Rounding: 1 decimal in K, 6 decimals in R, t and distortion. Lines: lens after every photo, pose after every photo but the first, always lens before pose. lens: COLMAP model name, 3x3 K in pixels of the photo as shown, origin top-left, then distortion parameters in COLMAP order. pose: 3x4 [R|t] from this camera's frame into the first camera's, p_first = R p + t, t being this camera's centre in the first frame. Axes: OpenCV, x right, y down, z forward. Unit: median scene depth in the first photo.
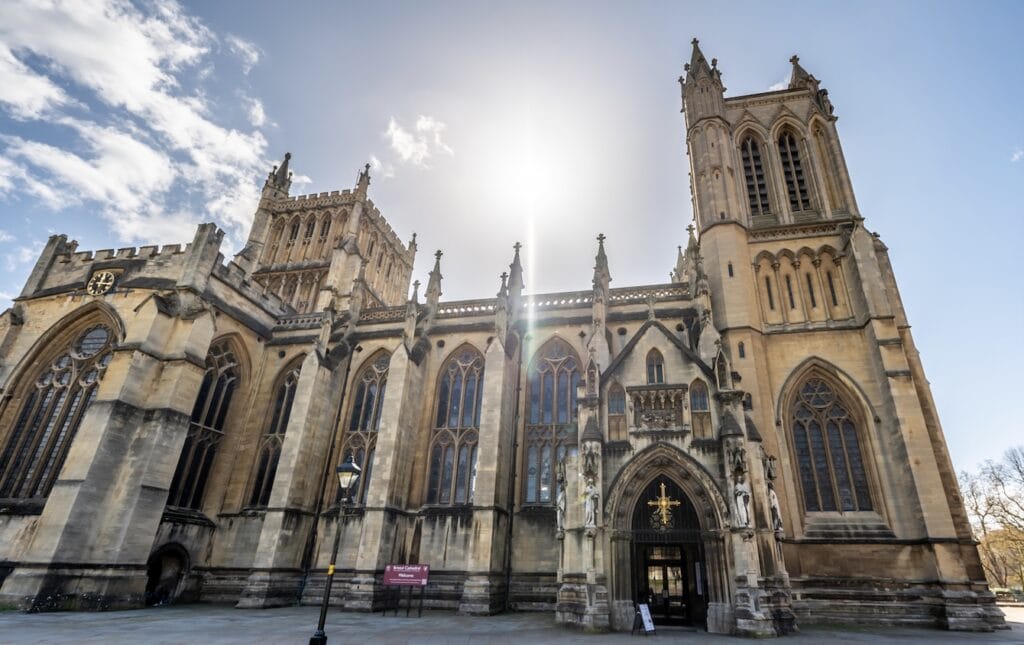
lens RADIAL K [[478.7, 0, 561.6], [0, 478.7, 372.9], [0, 0, 1]] dist [-0.001300, 0.000304]
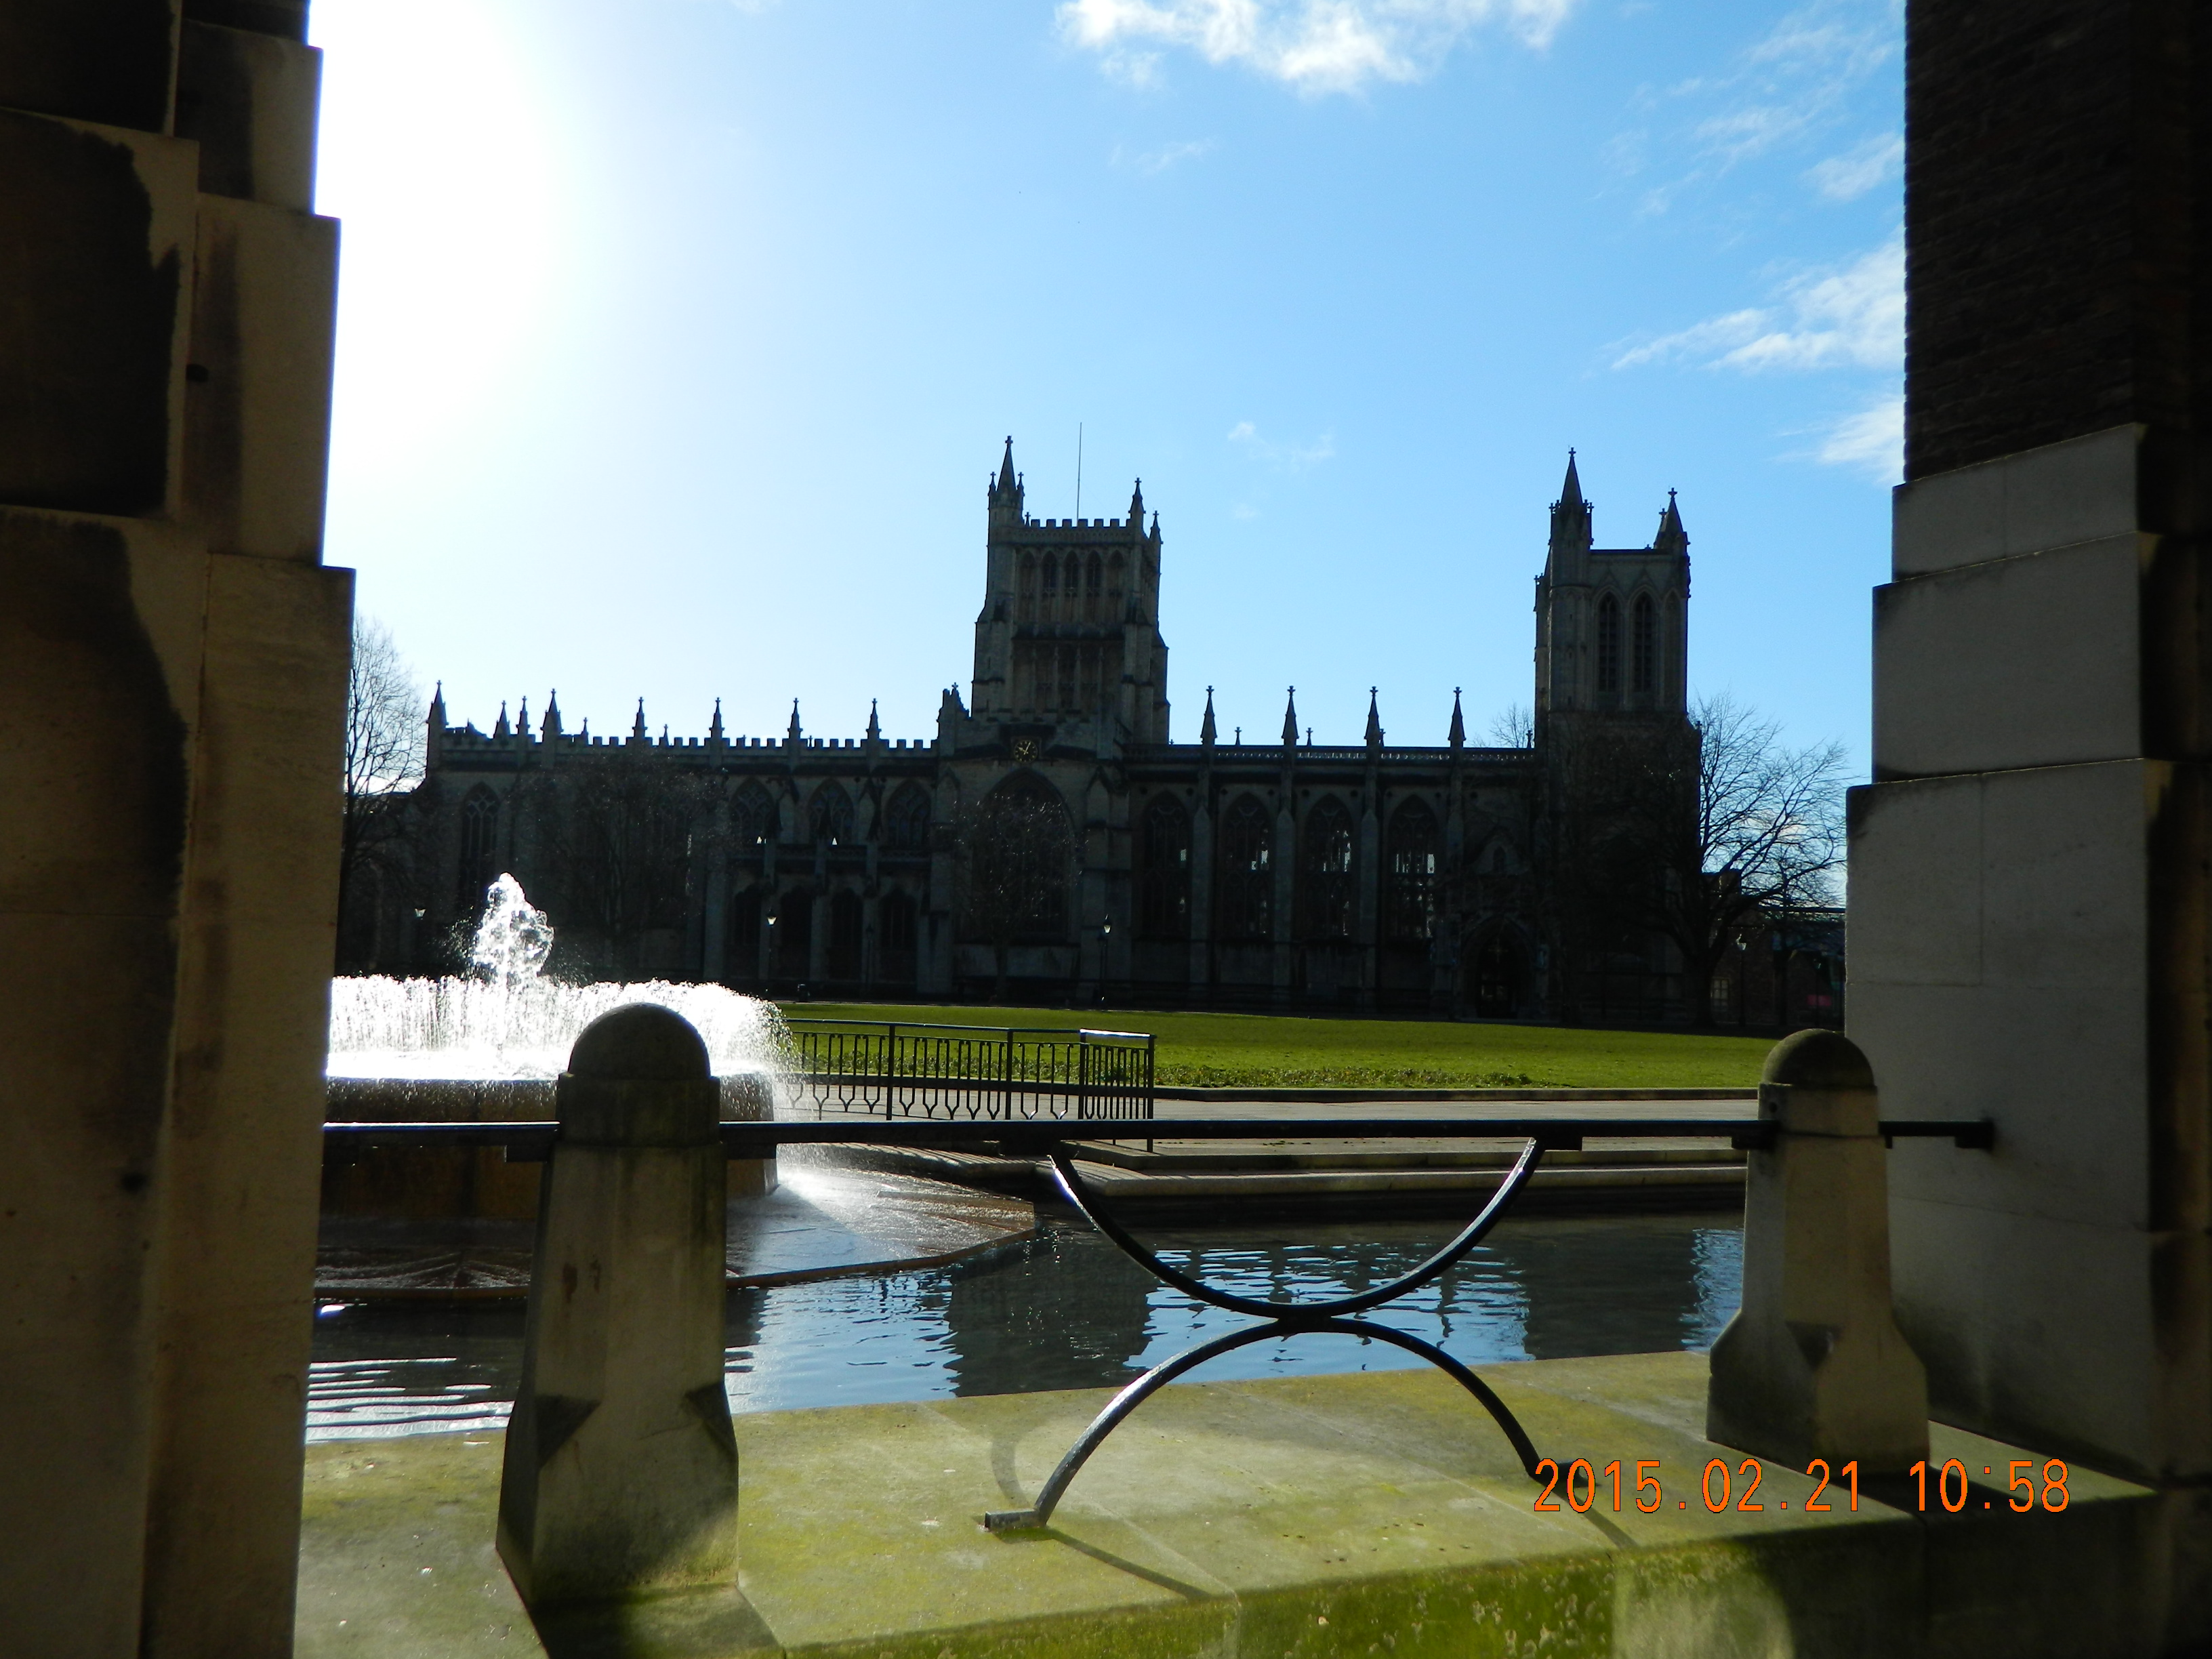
lens RADIAL K [[1983.5, 0, 1104.3], [0, 1983.5, 823.5], [0, 0, 1]] dist [0.003678, 0.001363]
pose [[0.999840, 0.014959, 0.009839, -0.905703], [-0.017297, 0.948931, 0.315008, -1.695662], [-0.004624, -0.315128, 0.949038, -3.977476]]
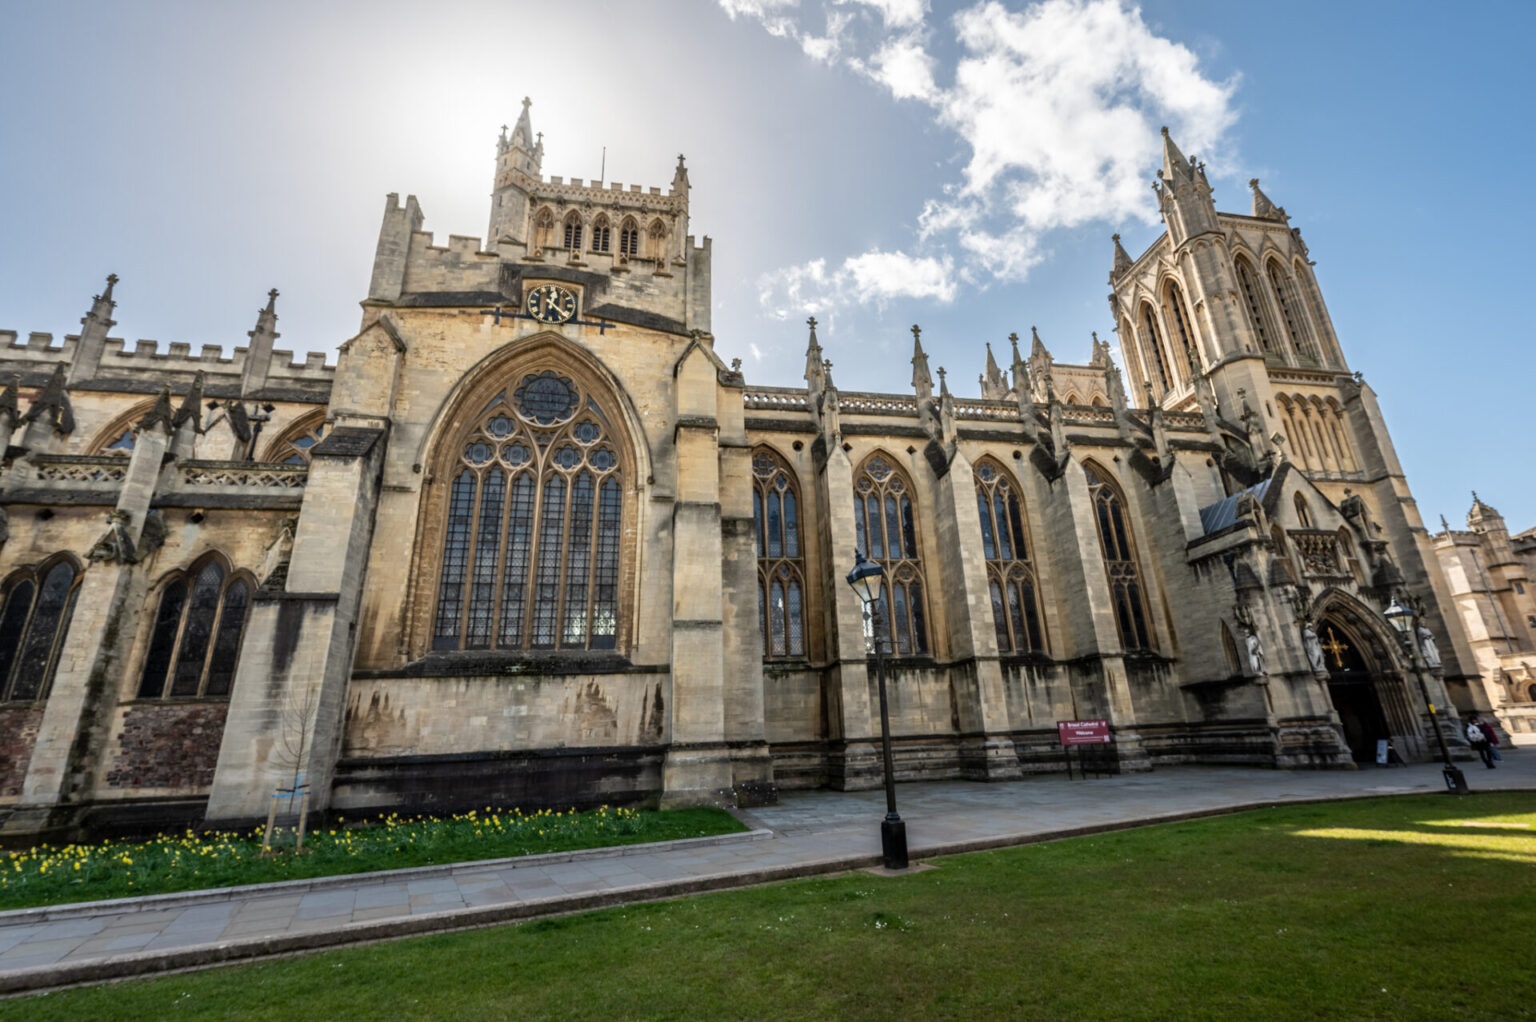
lens RADIAL K [[668.5, 0, 789.0], [0, 668.5, 515.0], [0, 0, 1]] dist [-0.001139, -0.000184]
pose [[0.929952, 0.063811, 0.362101, -1.077059], [-0.084490, 0.995558, 0.041545, 0.023428], [-0.357841, -0.069229, 0.931213, 0.082167]]
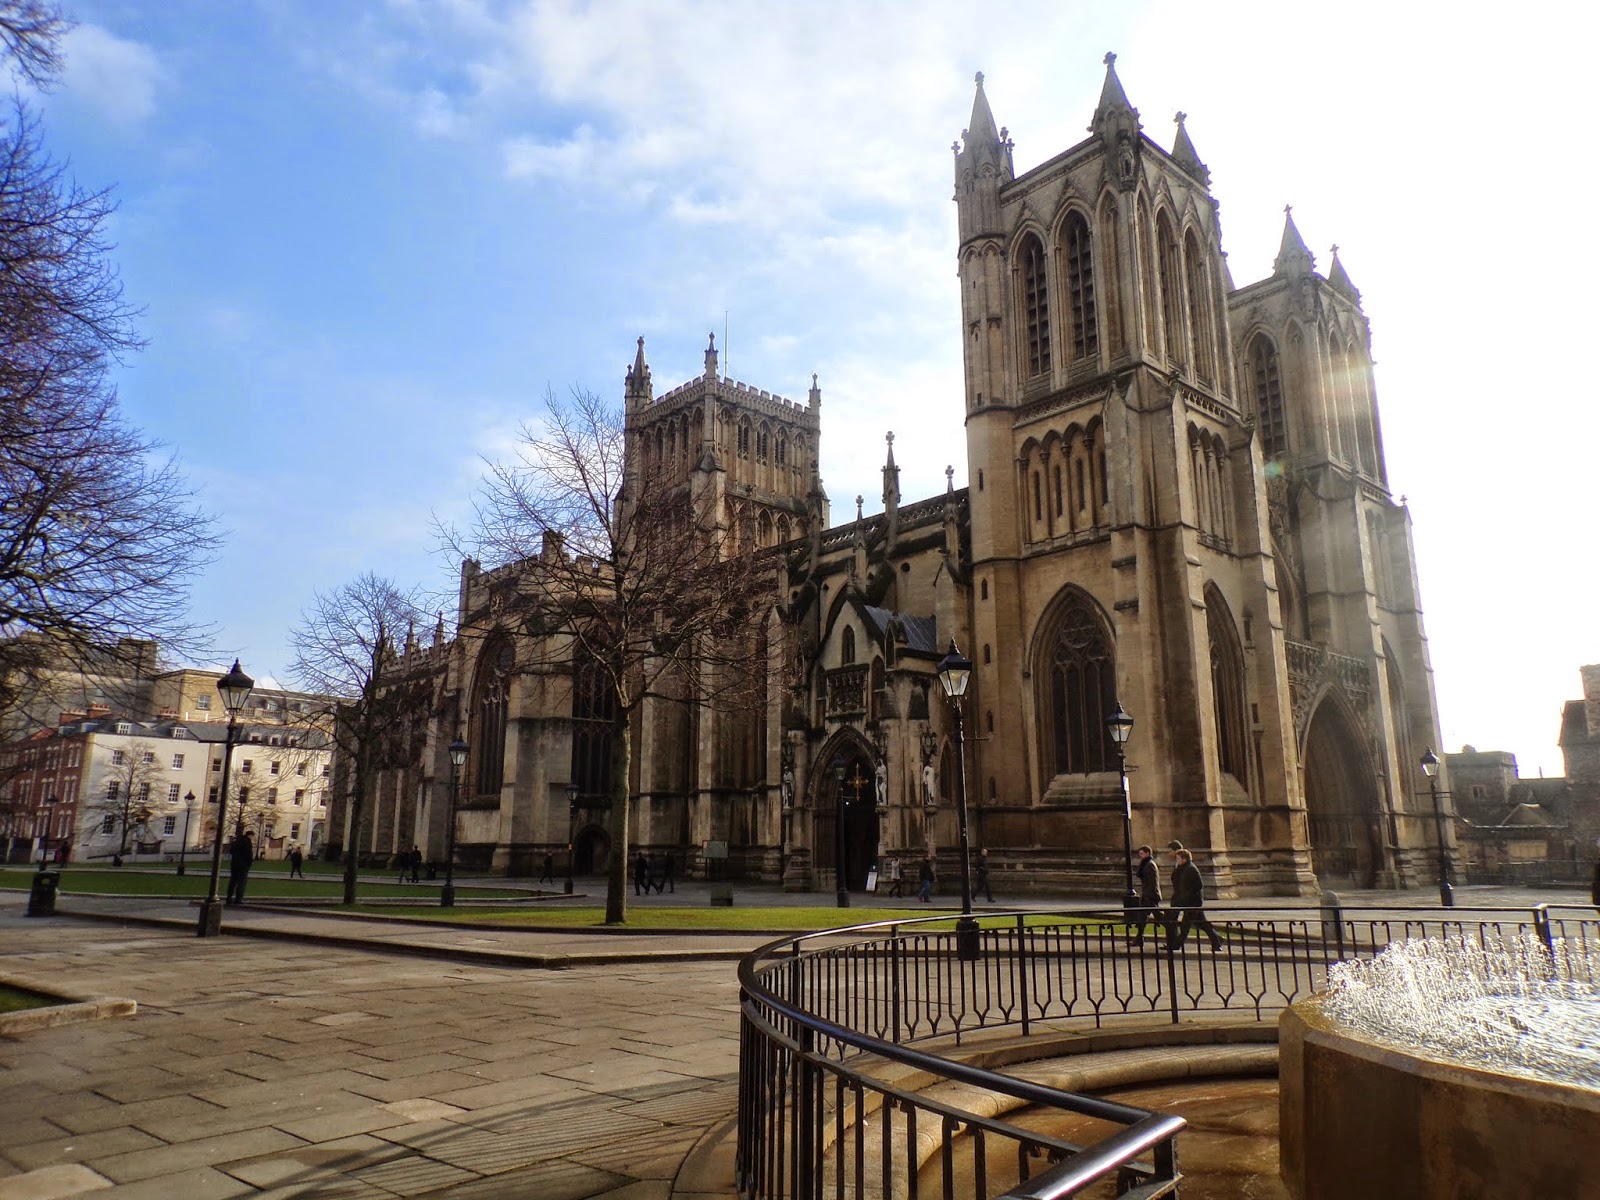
lens RADIAL K [[1068.8, 0, 798.4], [0, 1068.8, 602.0], [0, 0, 1]] dist [-0.010877, 0.000088]
pose [[0.788273, -0.149453, -0.596900, 1.202459], [0.248453, 0.964769, 0.086550, -0.263859], [0.562936, -0.216527, 0.797633, -0.657438]]
